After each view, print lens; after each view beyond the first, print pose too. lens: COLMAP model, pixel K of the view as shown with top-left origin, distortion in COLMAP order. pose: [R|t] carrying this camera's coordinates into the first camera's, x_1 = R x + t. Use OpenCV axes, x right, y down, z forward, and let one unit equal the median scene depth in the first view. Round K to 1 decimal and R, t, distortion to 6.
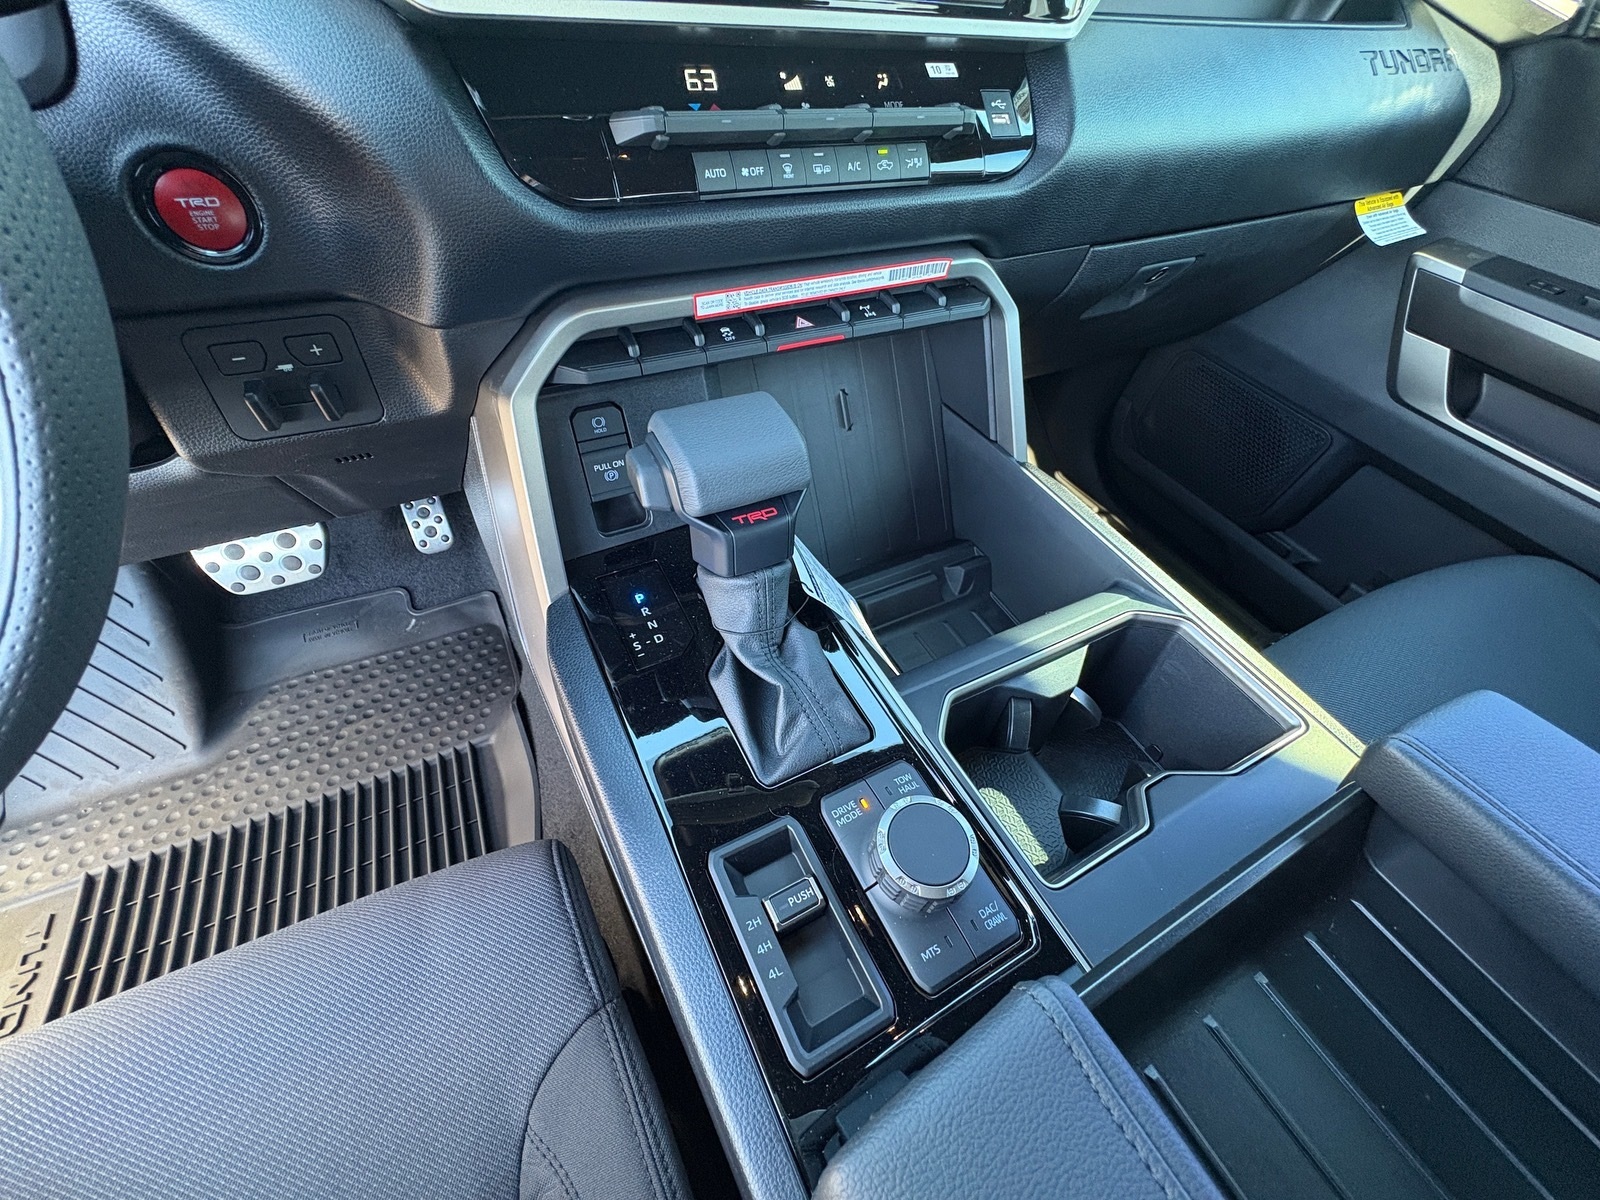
lens RADIAL K [[633.2, 0, 795.0], [0, 633.2, 601.0], [0, 0, 1]] dist [-0.001280, 0.000015]
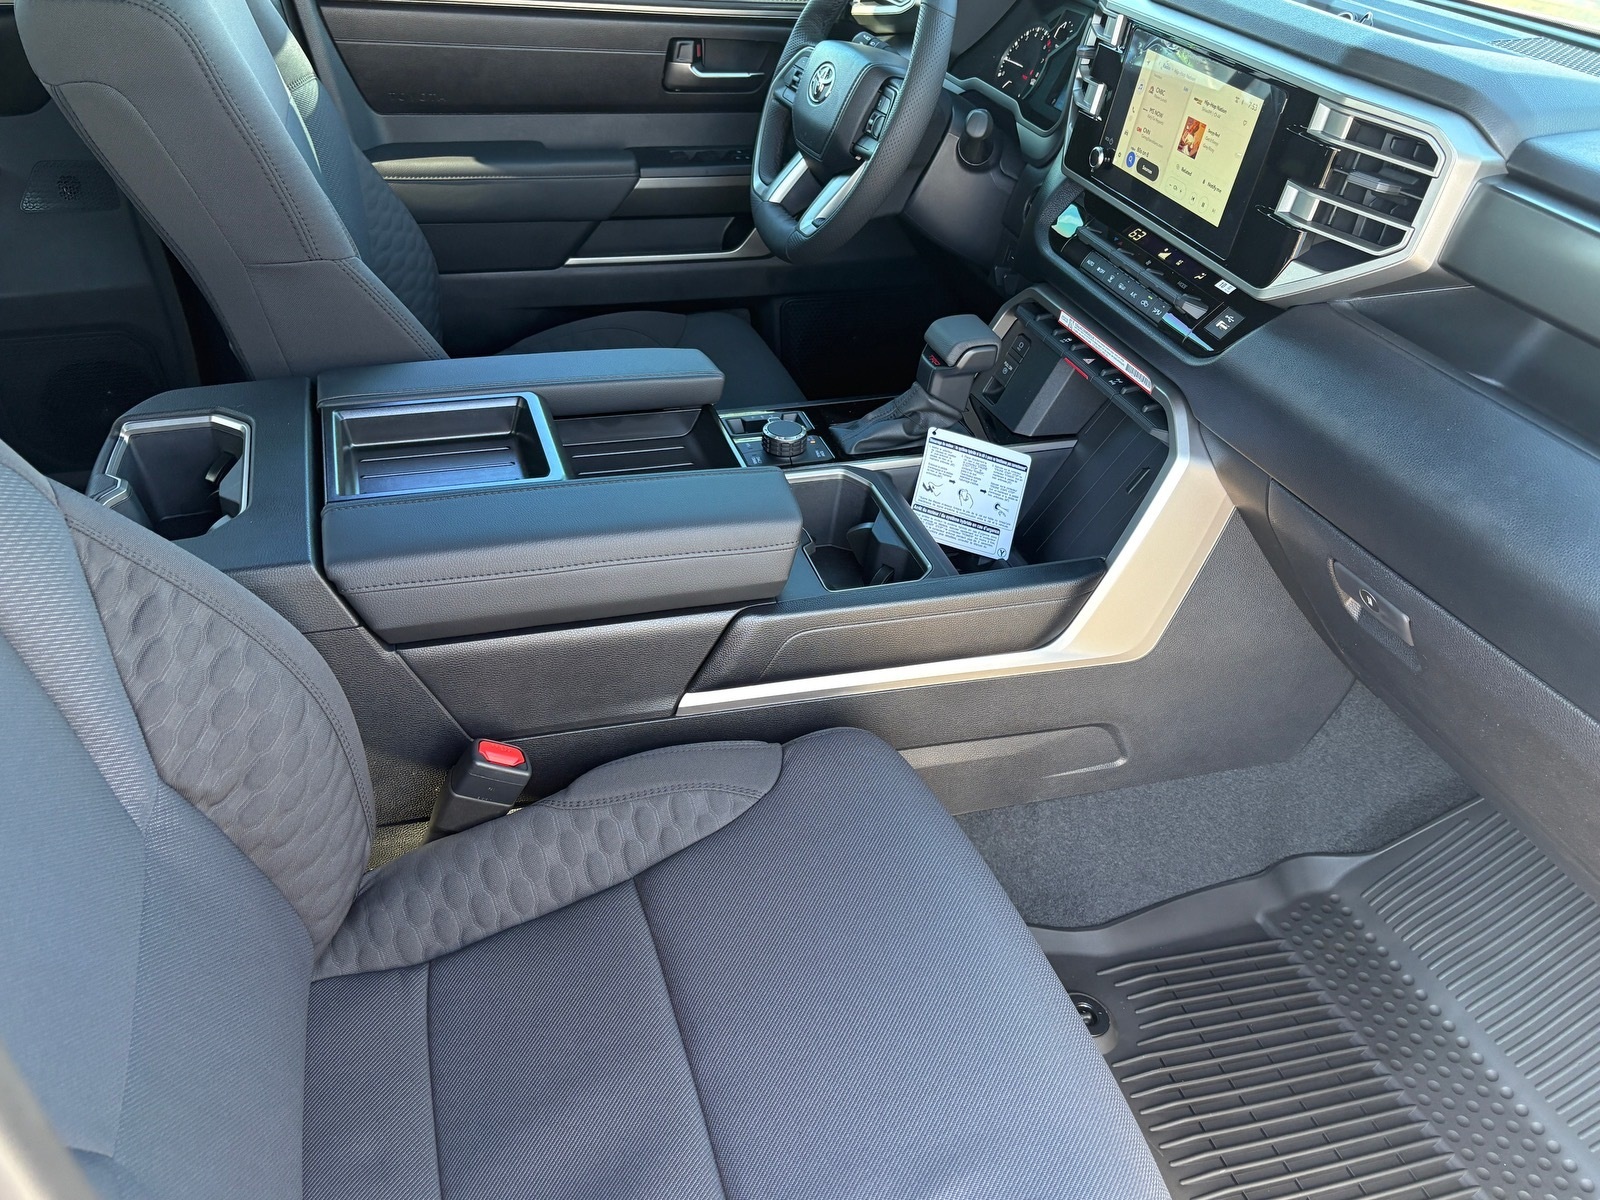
lens RADIAL K [[1253.8, 0, 794.4], [0, 1253.8, 594.6], [0, 0, 1]] dist [0.048931, -0.044326]
pose [[-0.173563, 0.473765, -0.863379, 1.930363], [-0.789944, 0.456552, 0.409326, -0.541572], [0.588102, 0.753065, 0.295008, 0.046595]]
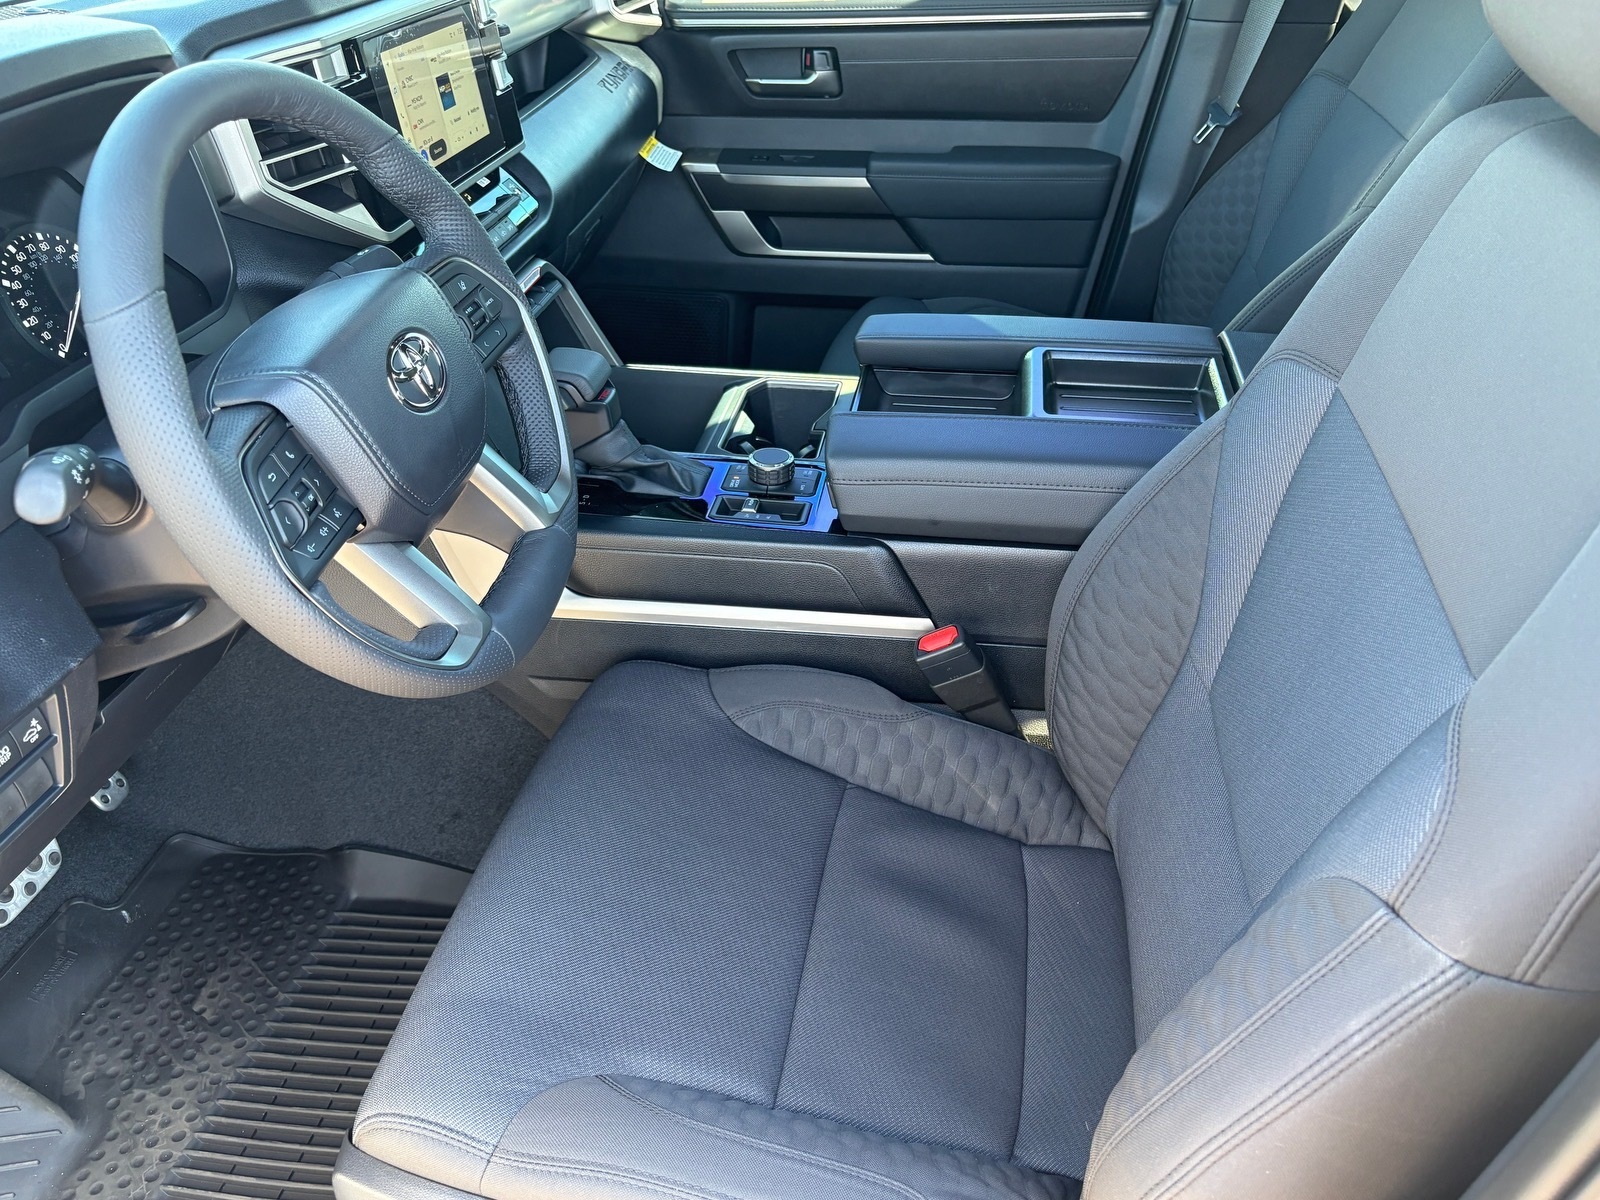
lens RADIAL K [[1253.8, 0, 790.7], [0, 1253.8, 596.5], [0, 0, 1]] dist [0.048931, -0.044326]
pose [[0.596893, -0.509419, 0.619848, -1.187998], [0.644510, 0.764557, 0.007706, 0.333578], [-0.477835, 0.394898, 0.784684, -1.003752]]
